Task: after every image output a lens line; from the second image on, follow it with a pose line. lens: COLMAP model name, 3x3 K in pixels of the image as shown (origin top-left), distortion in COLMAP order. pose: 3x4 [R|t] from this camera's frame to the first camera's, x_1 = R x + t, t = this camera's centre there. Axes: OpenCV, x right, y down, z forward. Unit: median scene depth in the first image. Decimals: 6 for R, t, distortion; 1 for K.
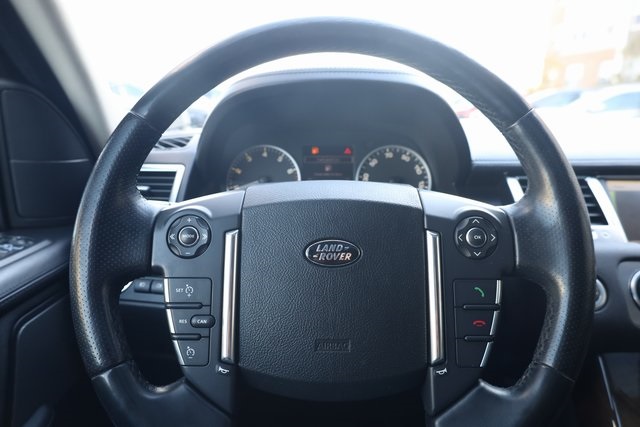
lens RADIAL K [[442.6, 0, 320.0], [0, 442.6, 213.5], [0, 0, 1]] dist [-0.002387, -0.001339]
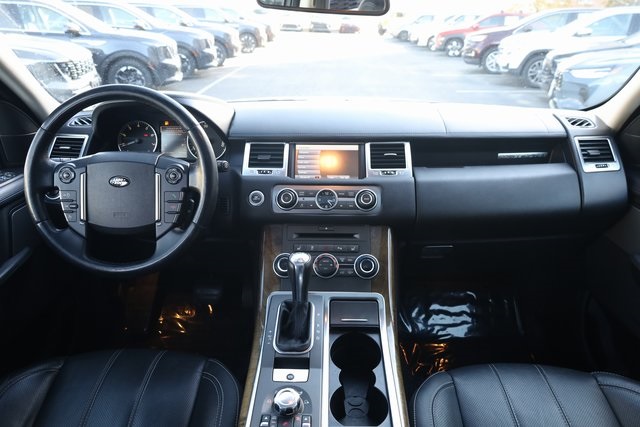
lens RADIAL K [[442.6, 0, 320.0], [0, 442.6, 213.5], [0, 0, 1]] dist [-0.002387, -0.001339]
pose [[0.999877, 0.003258, -0.015363, 1.276843], [-0.000548, 0.984890, 0.173182, -0.184453], [0.015695, -0.173152, 0.984770, -1.650082]]
